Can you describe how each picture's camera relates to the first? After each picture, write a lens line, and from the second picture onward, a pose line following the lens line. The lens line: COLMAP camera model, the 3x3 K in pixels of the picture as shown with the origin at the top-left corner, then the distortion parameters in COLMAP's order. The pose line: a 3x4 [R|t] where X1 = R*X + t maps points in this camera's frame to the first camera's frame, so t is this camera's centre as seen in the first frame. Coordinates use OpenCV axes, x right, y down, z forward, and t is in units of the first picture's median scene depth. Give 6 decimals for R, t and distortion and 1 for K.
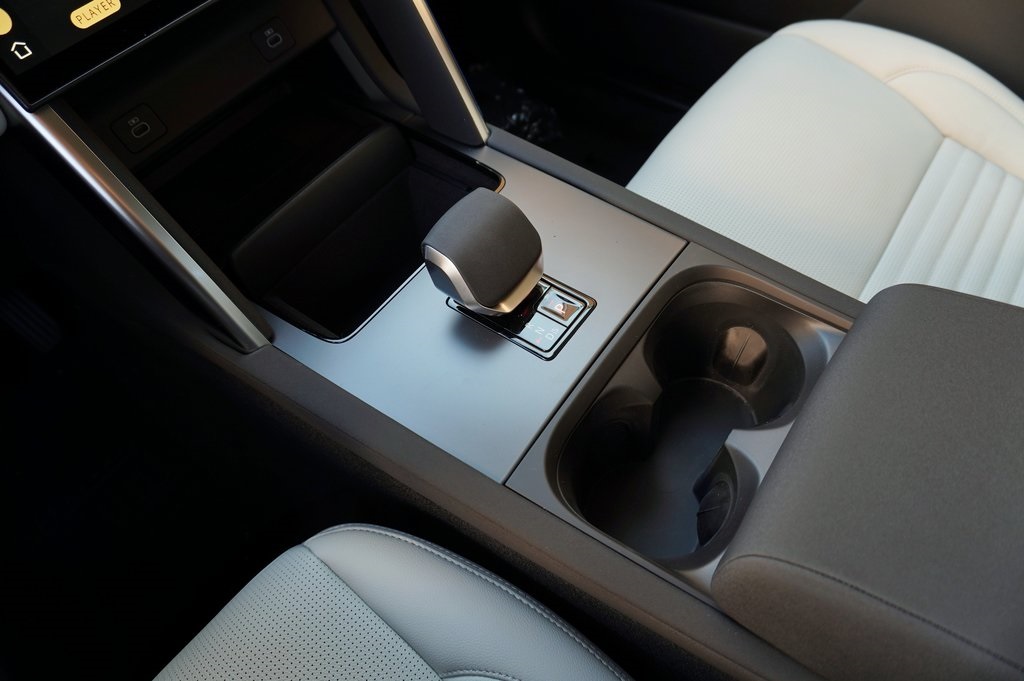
lens RADIAL K [[695.3, 0, 512.0], [0, 695.3, 340.5], [0, 0, 1]] dist [-0.047054, 0.049909]
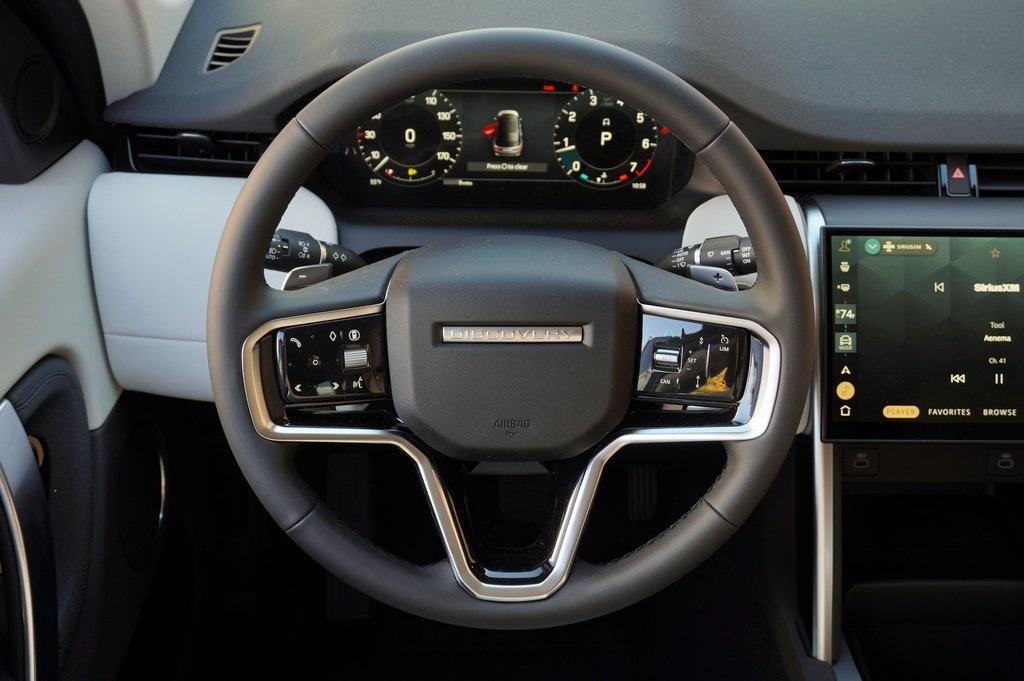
lens RADIAL K [[1091.2, 0, 512.0], [0, 1091.2, 340.5], [0, 0, 1]] dist [0.006011, -0.010075]
pose [[0.599671, 0.516451, -0.611288, 0.145346], [-0.683380, 0.727960, -0.055370, 0.061786], [0.416397, 0.450946, 0.789469, -0.774168]]
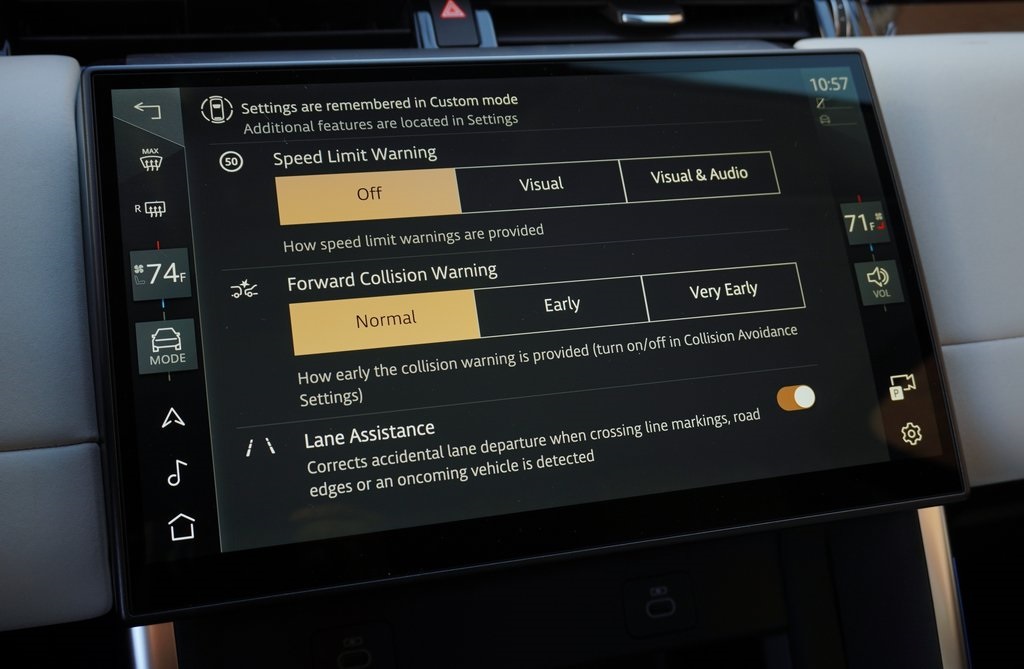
lens RADIAL K [[1095.3, 0, 512.0], [0, 1095.3, 334.5], [0, 0, 1]] dist [-0.002574, 0.005129]
pose [[0.783453, 0.315831, -0.535212, -0.046696], [-0.543100, 0.766577, -0.342640, -0.231113], [0.302065, 0.559116, 0.772105, 0.186096]]
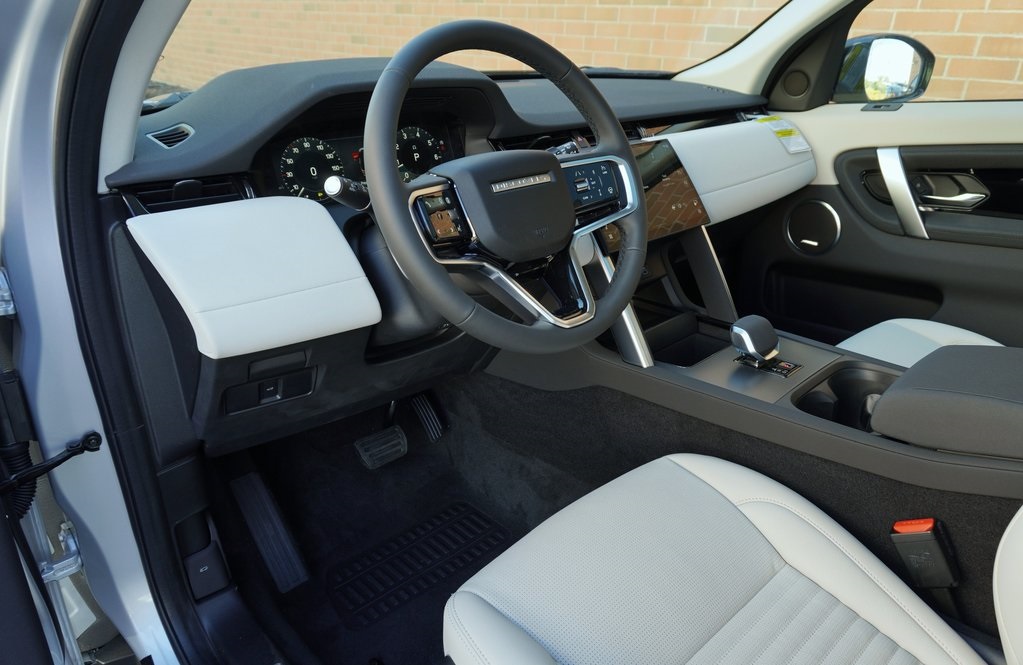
lens RADIAL K [[700.9, 0, 511.5], [0, 700.9, 332.5], [0, 0, 1]] dist [-0.026144, 0.005180]
pose [[0.980186, 0.112736, -0.162868, -0.354771], [-0.181641, 0.839530, -0.512051, 0.935841], [0.079006, 0.531489, 0.843373, -0.823481]]
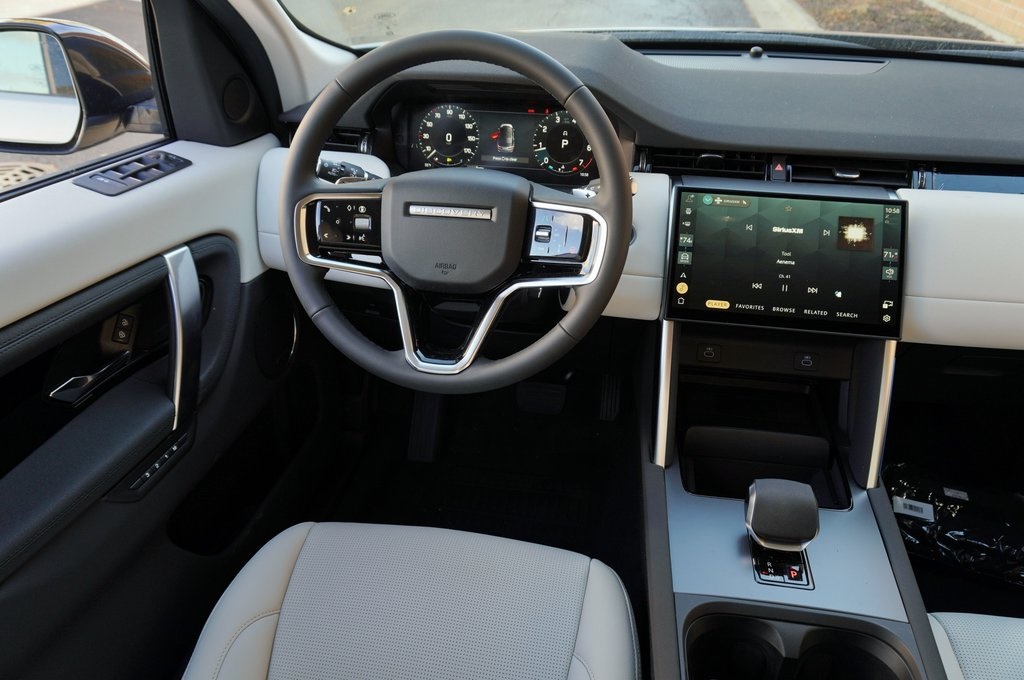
lens RADIAL K [[692.0, 0, 512.0], [0, 692.0, 340.0], [0, 0, 1]] dist [-0.043705, 0.038038]
pose [[0.440821, 0.521471, -0.730579, 0.512321], [-0.748190, 0.663124, 0.021875, 0.033009], [0.495871, 0.536969, 0.682478, -0.513936]]
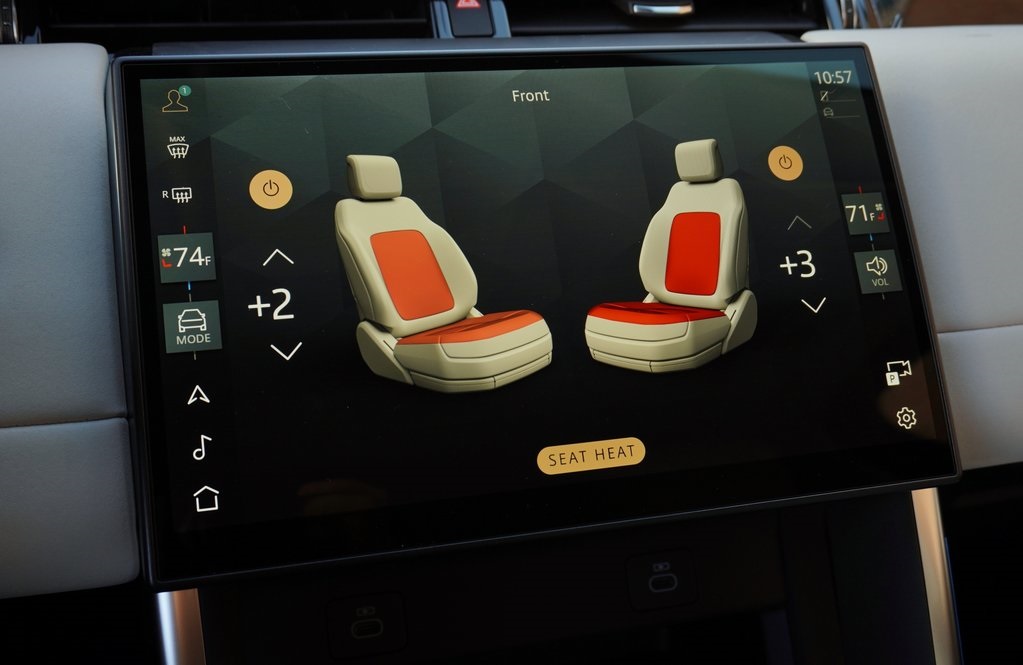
lens RADIAL K [[1099.4, 0, 511.5], [0, 1099.4, 332.5], [0, 0, 1]] dist [-0.003419, -0.000449]
pose [[0.774702, 0.334533, -0.536586, -0.033377], [-0.554696, 0.766923, -0.322711, -0.224893], [0.303562, 0.547647, 0.779700, 0.163075]]
